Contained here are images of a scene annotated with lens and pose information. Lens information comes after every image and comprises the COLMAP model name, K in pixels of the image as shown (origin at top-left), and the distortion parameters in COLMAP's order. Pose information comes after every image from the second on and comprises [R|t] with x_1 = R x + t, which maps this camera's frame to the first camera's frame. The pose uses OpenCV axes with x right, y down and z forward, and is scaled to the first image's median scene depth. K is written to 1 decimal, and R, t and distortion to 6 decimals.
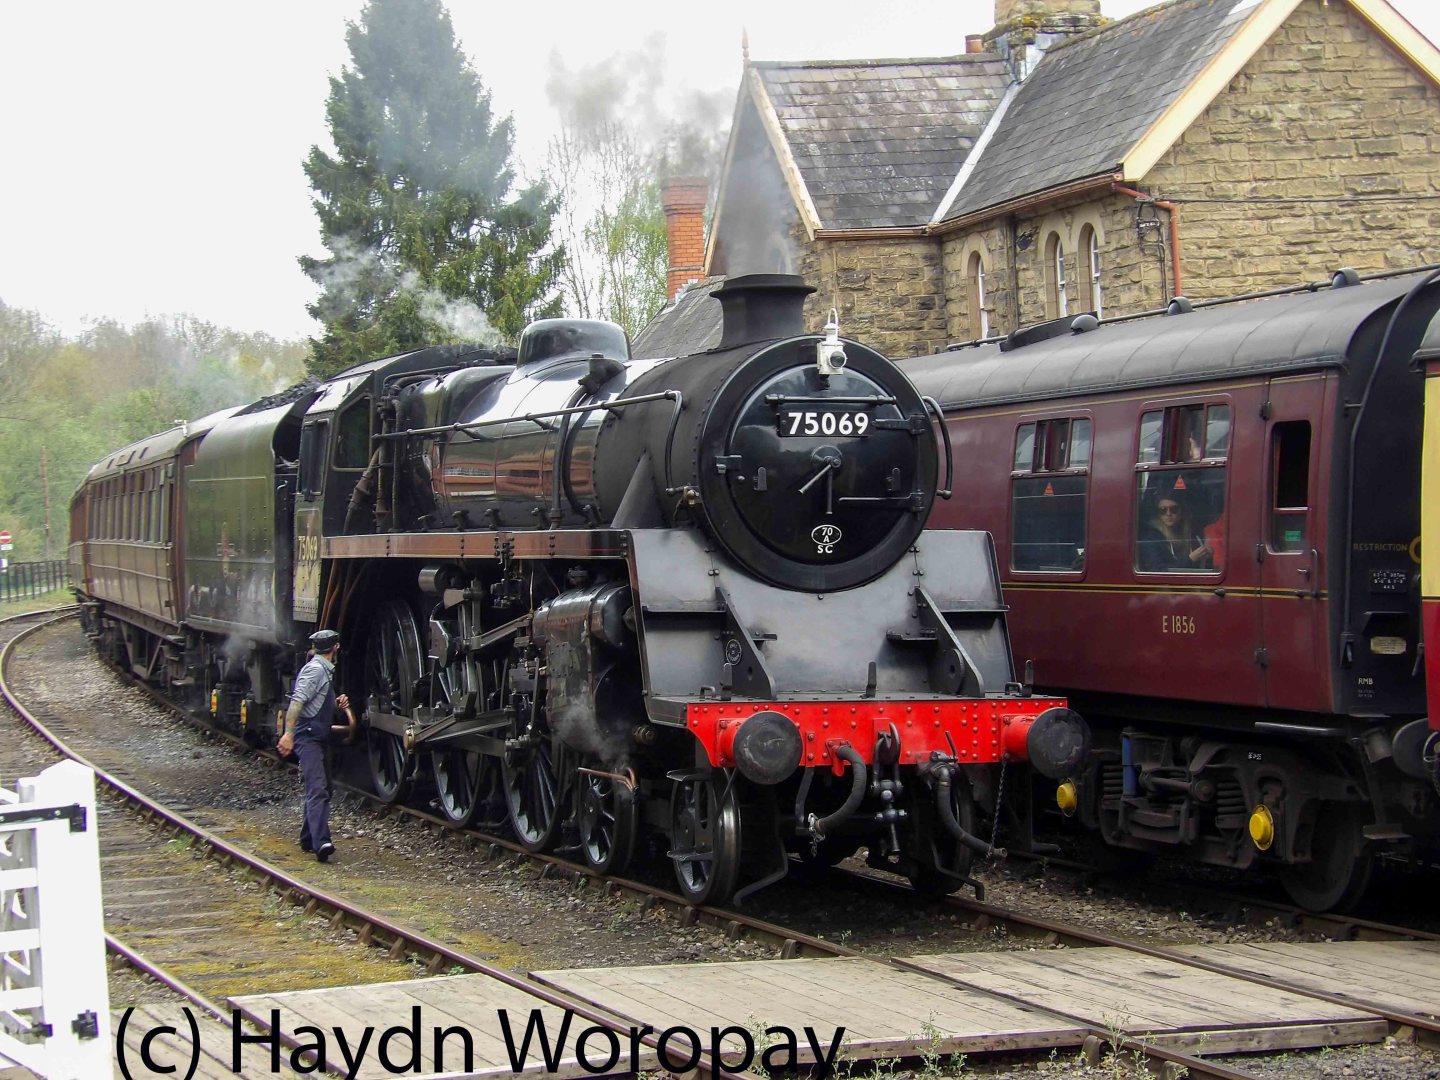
lens RADIAL K [[3222.2, 0, 718.0], [0, 3222.2, 541.4], [0, 0, 1]] dist [0.216337, 0.000000]
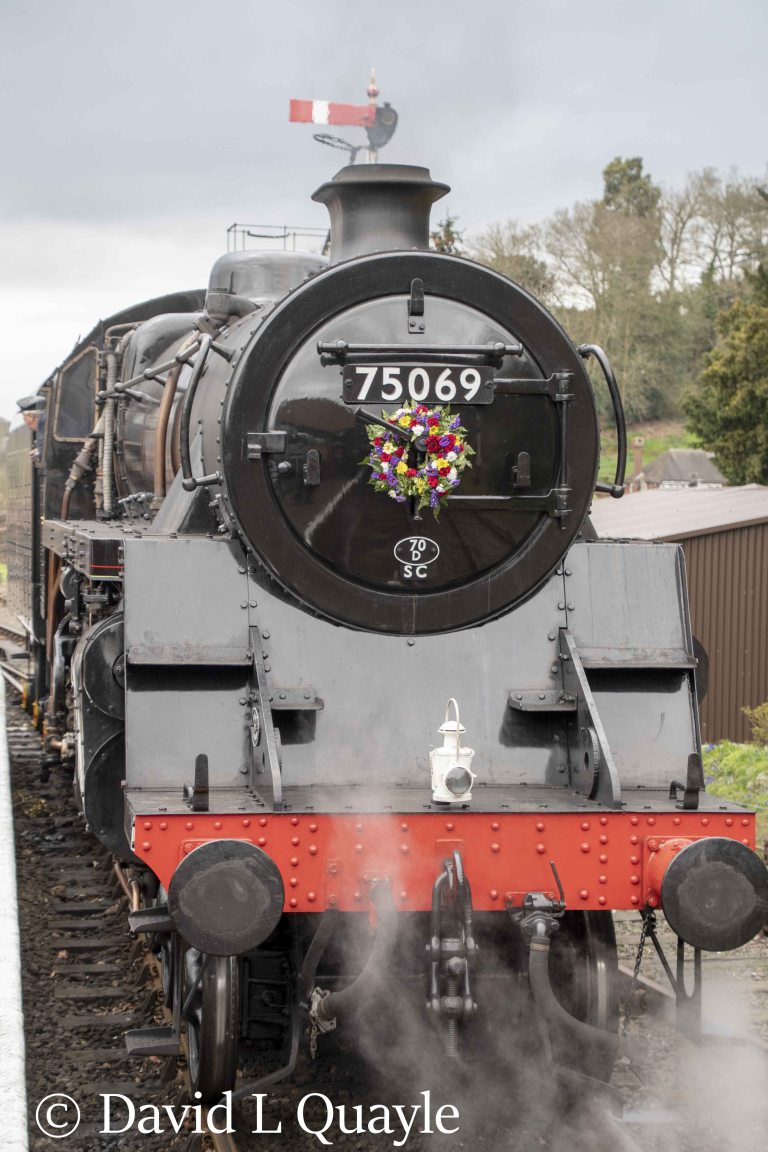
lens RADIAL K [[2861.9, 0, 390.1], [0, 2861.9, 585.8], [0, 0, 1]] dist [0.419438, 0.000000]
pose [[0.985648, 0.015126, -0.168132, 0.127232], [-0.009655, 0.999399, 0.033307, -0.014309], [0.168535, -0.031206, 0.985202, 0.405743]]
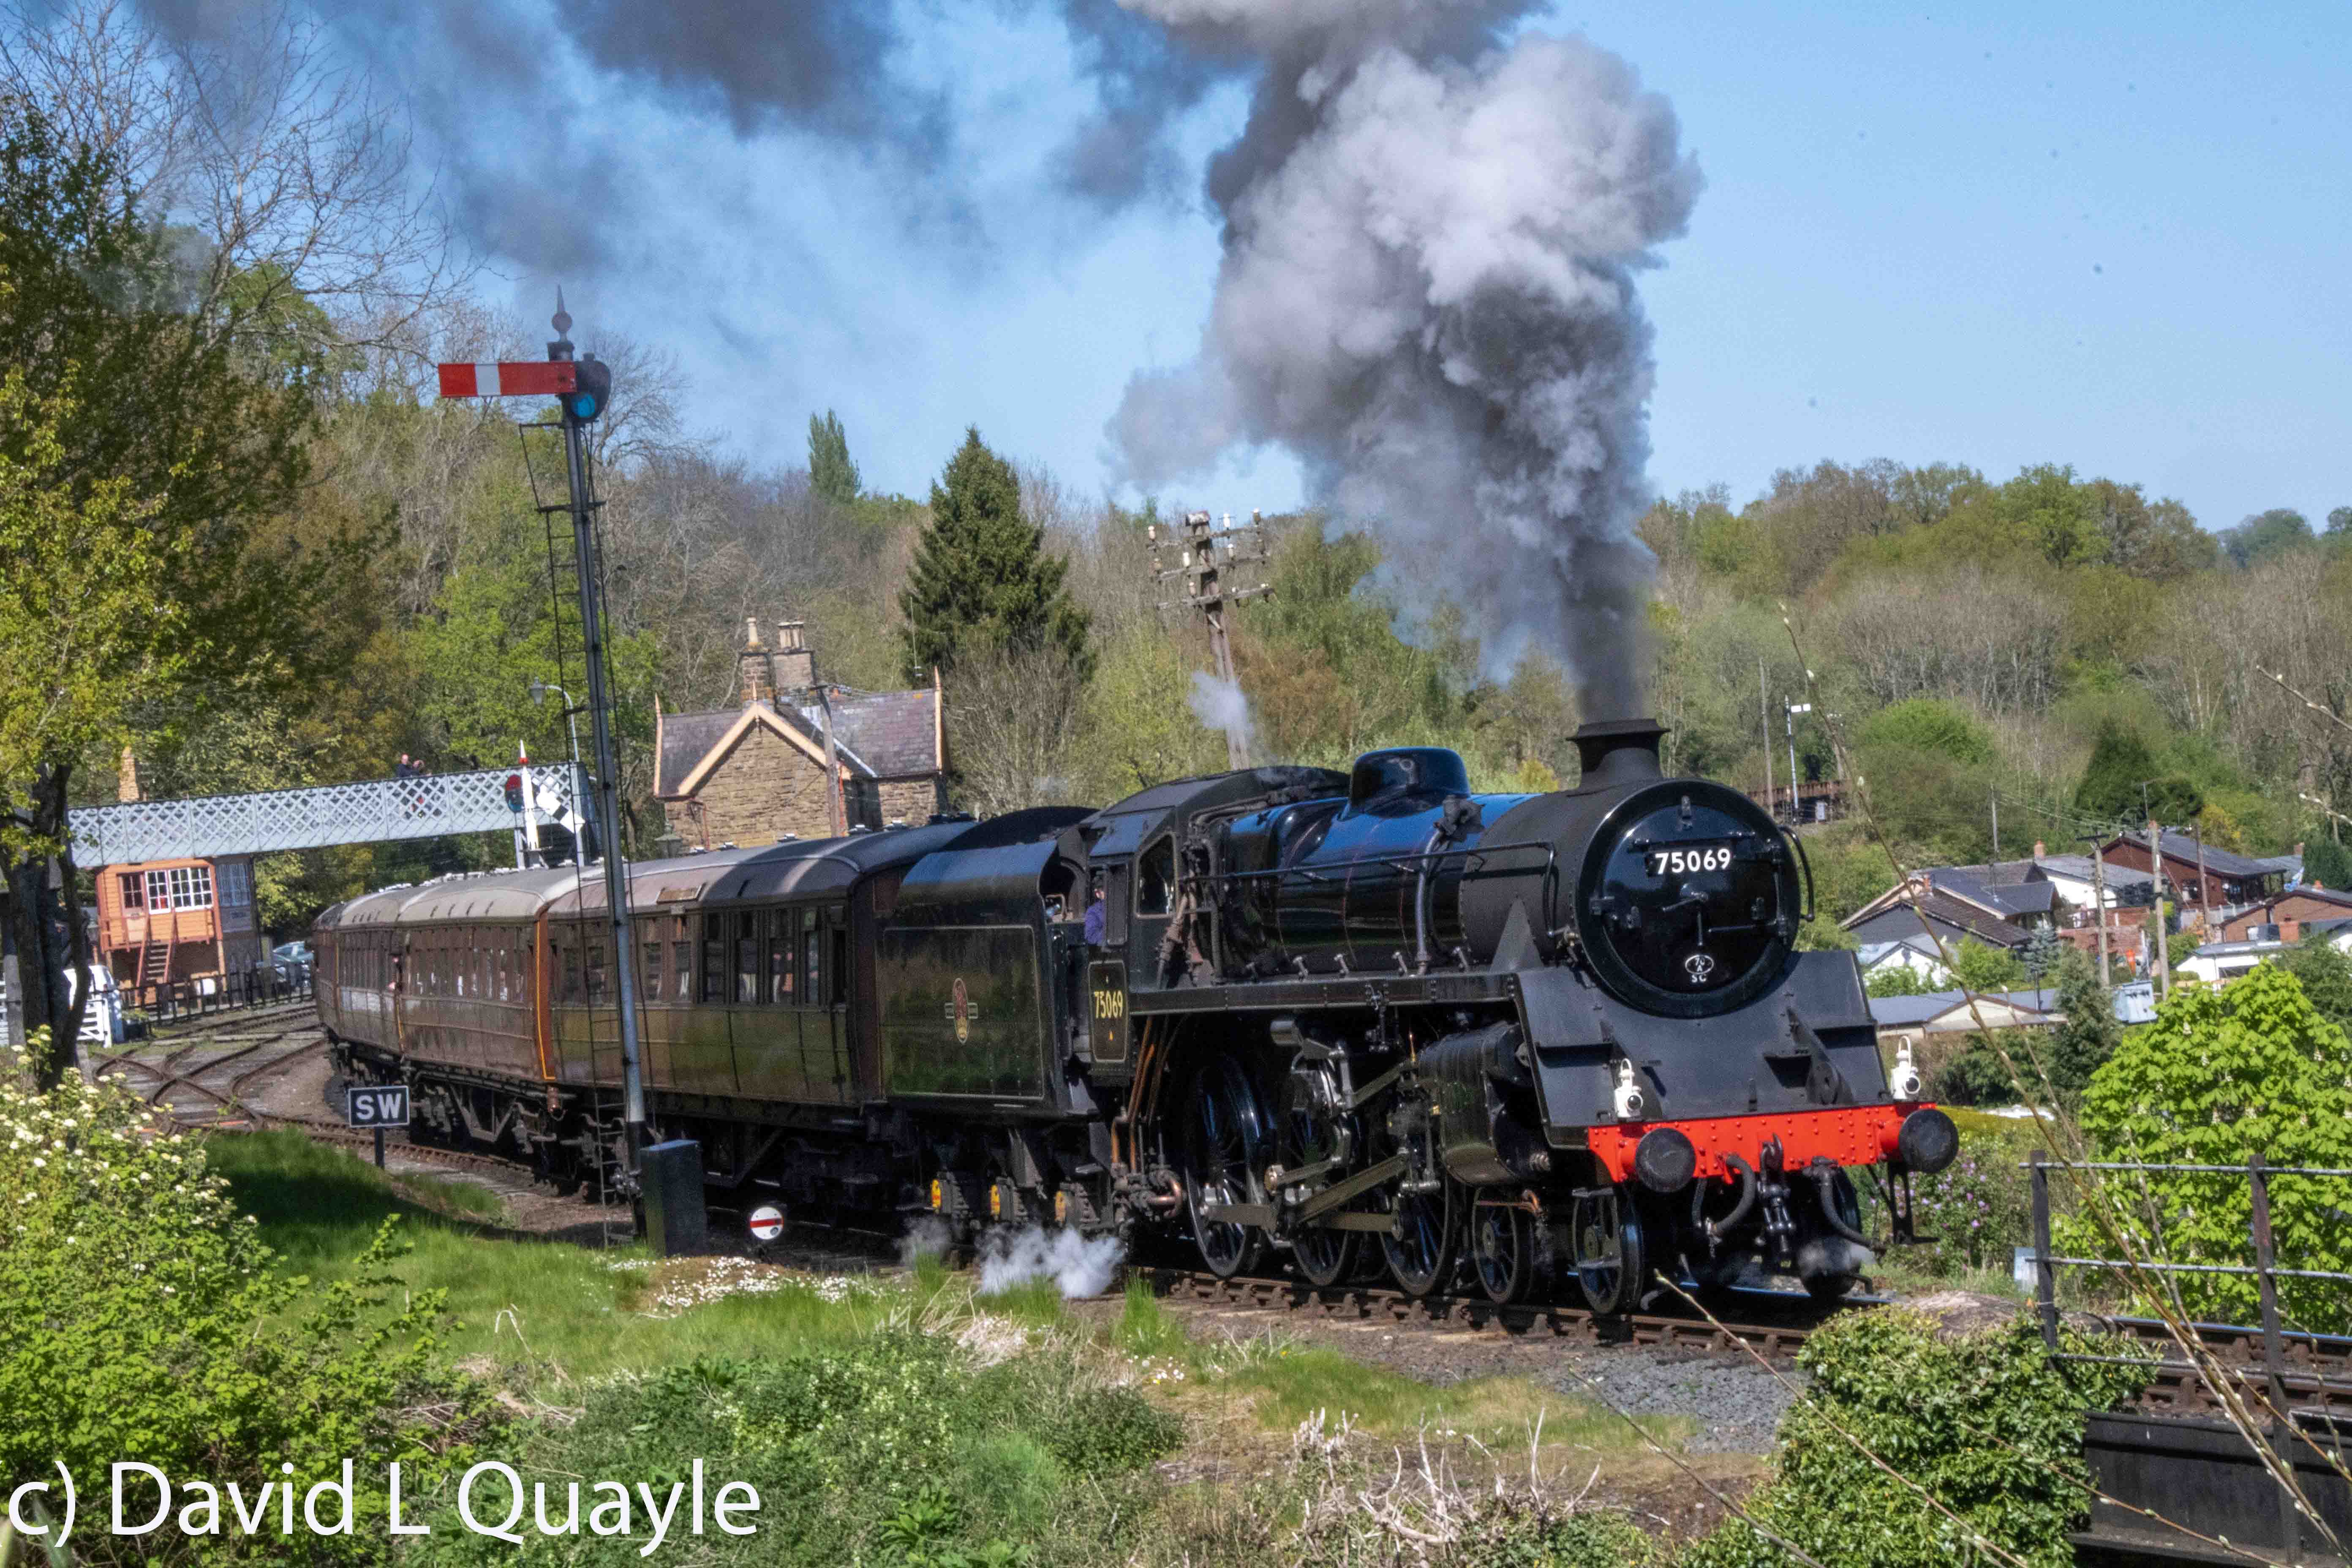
lens RADIAL K [[6672.0, 0, 1173.4], [0, 6672.0, 785.3], [0, 0, 1]] dist [0.603177, 0.000000]
pose [[0.997076, -0.071124, -0.027942, -0.073514], [0.070604, 0.997320, -0.019191, -0.030696], [0.029232, 0.017162, 0.999425, -1.221451]]
